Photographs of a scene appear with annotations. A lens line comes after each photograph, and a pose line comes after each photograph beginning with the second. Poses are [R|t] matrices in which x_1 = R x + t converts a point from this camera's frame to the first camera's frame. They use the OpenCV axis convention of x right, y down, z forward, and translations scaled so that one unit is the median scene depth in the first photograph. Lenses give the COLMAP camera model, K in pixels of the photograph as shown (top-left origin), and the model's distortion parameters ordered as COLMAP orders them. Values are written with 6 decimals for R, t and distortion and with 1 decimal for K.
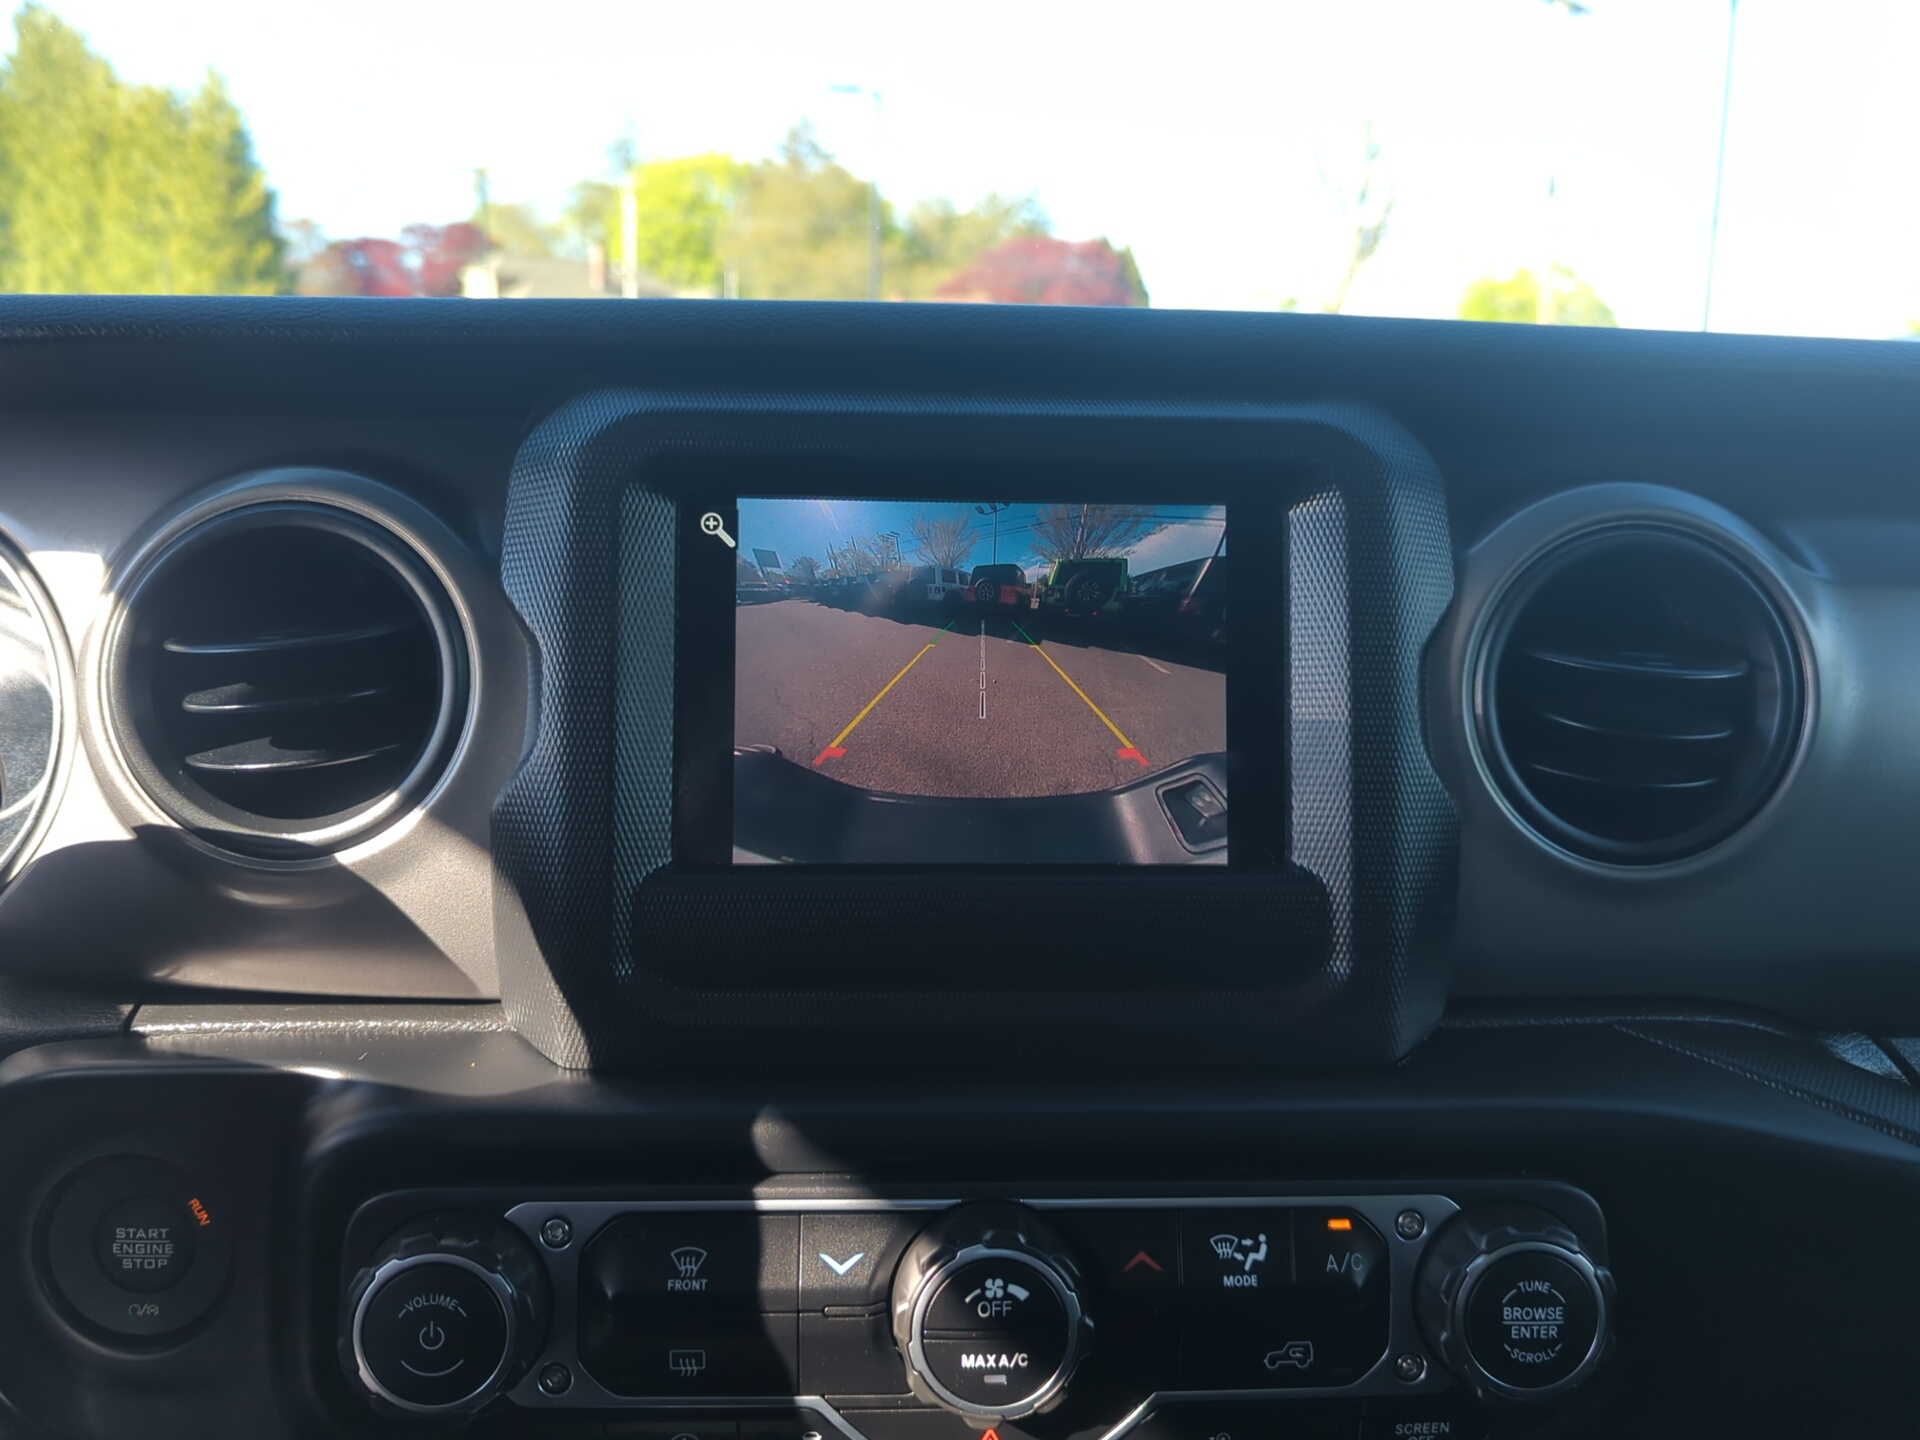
lens RADIAL K [[1559.4, 0, 972.4], [0, 1559.4, 718.0], [0, 0, 1]] dist [0.062723, -0.065091]
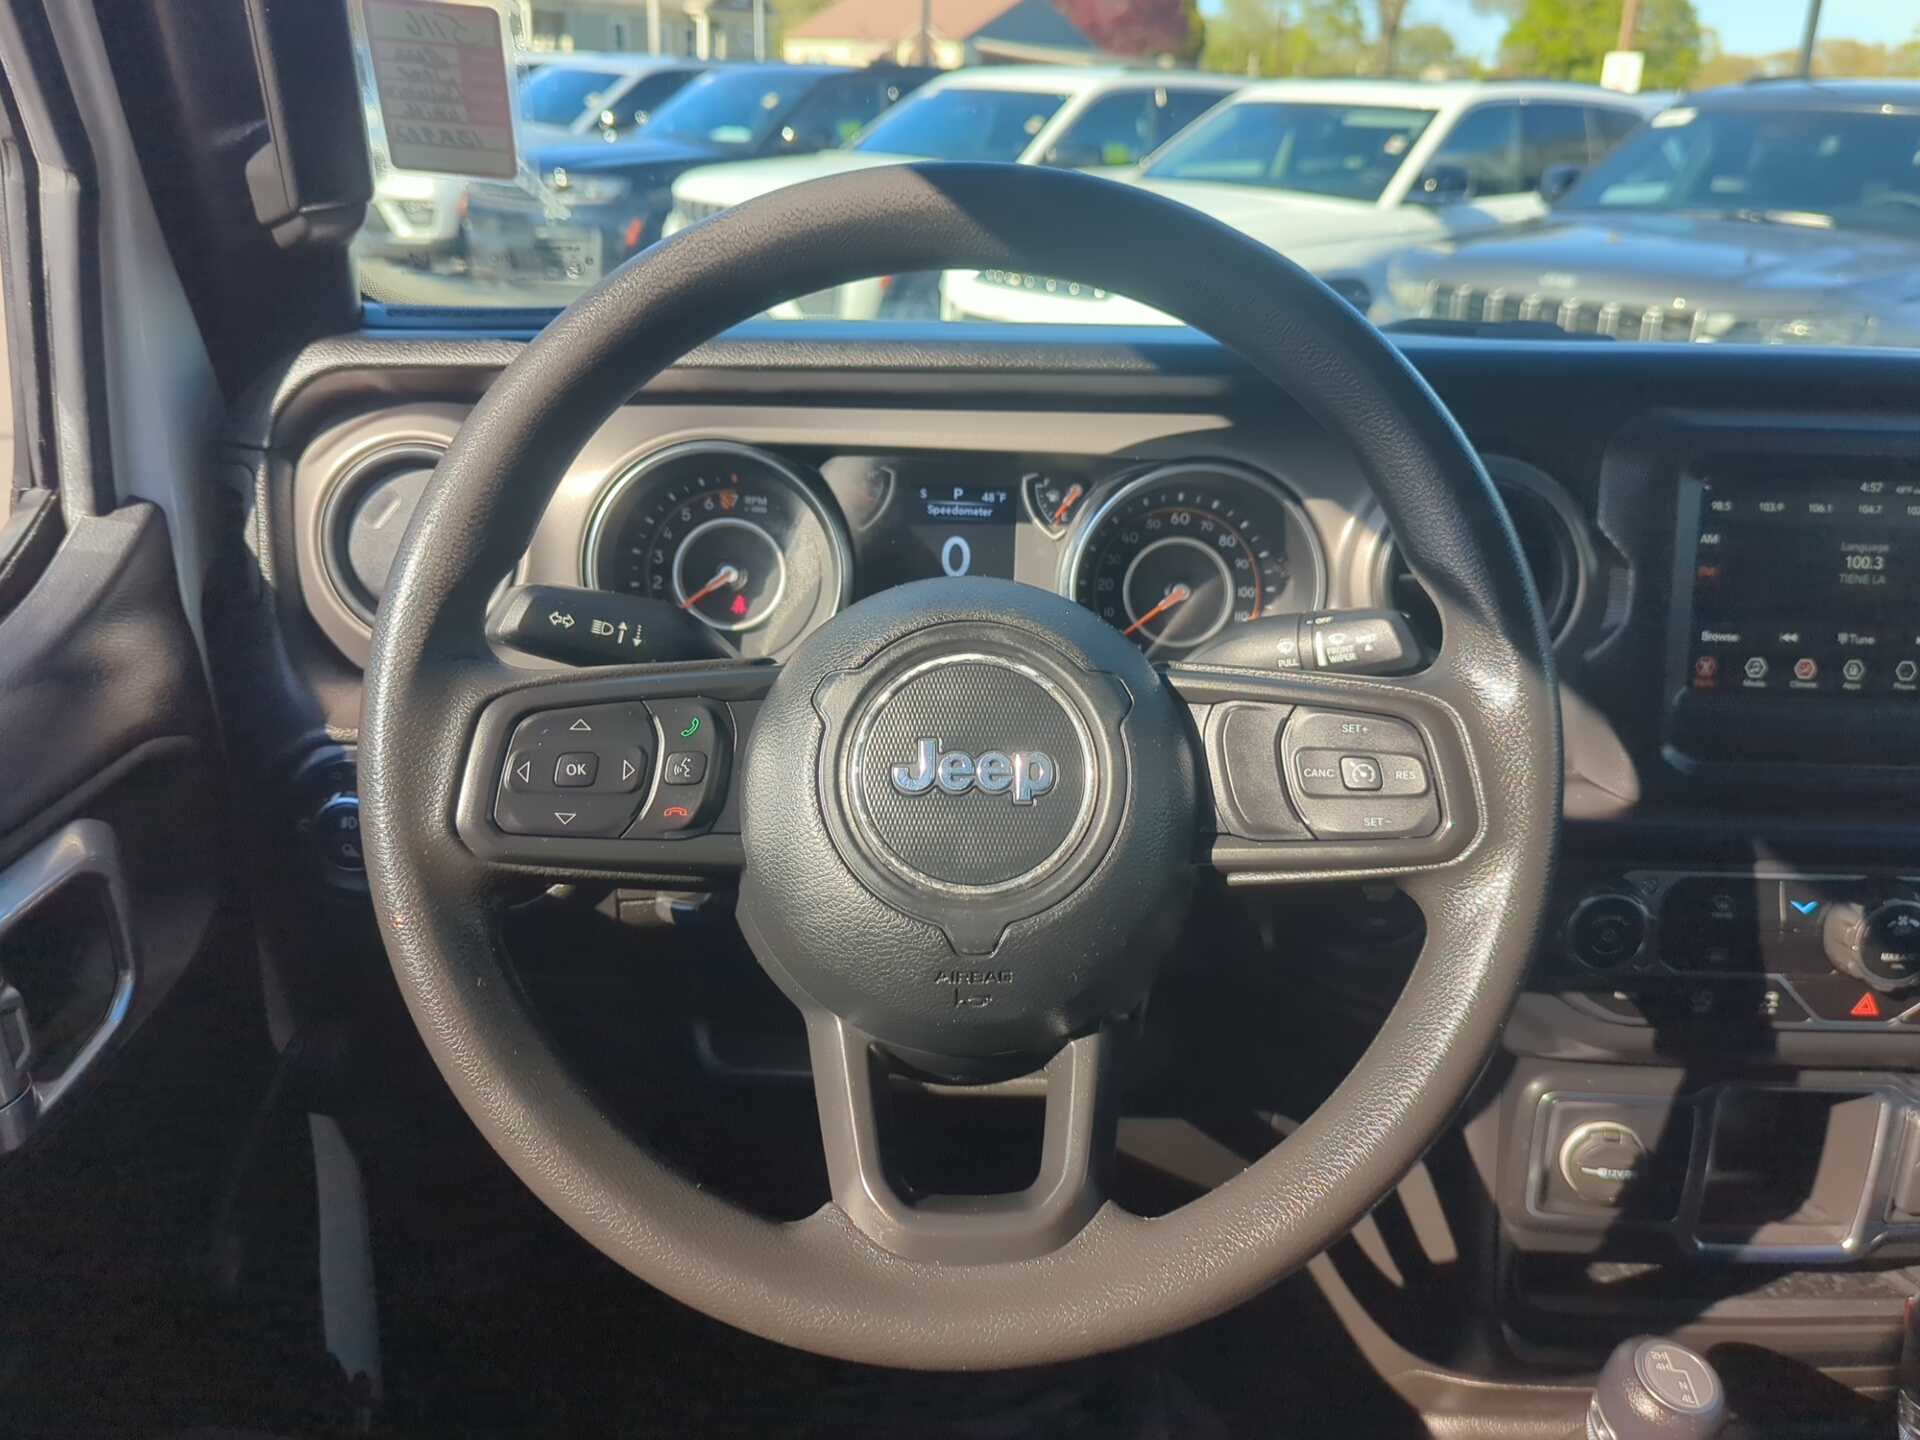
lens RADIAL K [[1562.4, 0, 982.1], [0, 1562.4, 694.7], [0, 0, 1]] dist [0.049133, -0.036705]
pose [[0.999691, 0.024486, -0.004269, -1.011245], [-0.023470, 0.986488, 0.162142, -0.175218], [0.008182, -0.161992, 0.986758, -0.784234]]
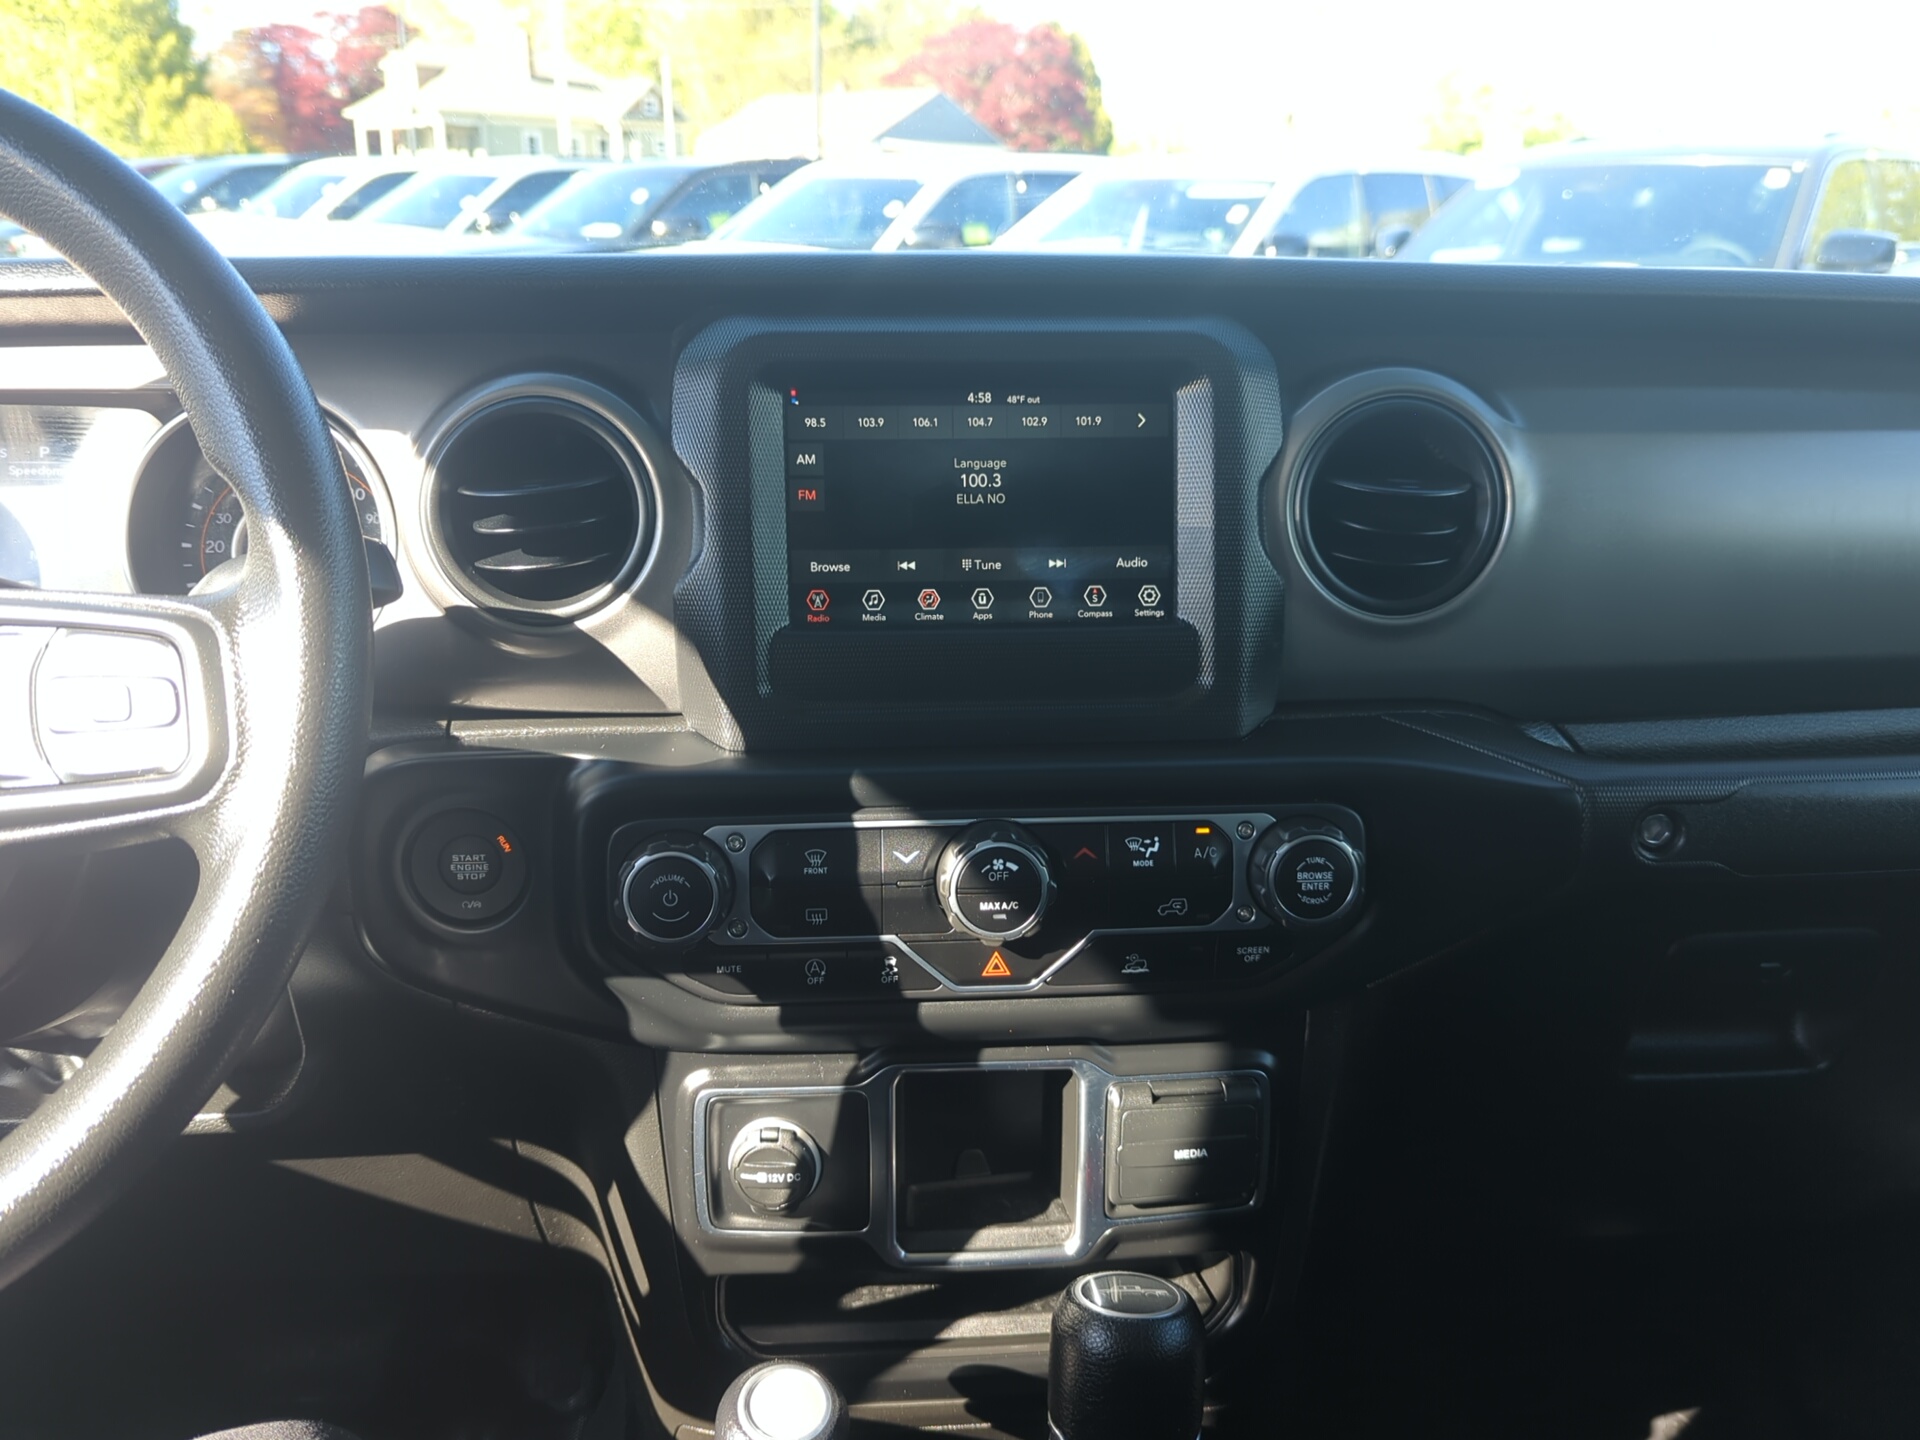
lens RADIAL K [[1554.7, 0, 978.5], [0, 1554.7, 690.5], [0, 0, 1]] dist [0.079340, -0.083763]
pose [[0.999327, -0.020884, 0.030171, -0.050271], [0.017588, 0.994245, 0.105676, -0.004651], [-0.032204, -0.105075, 0.993943, -0.608976]]
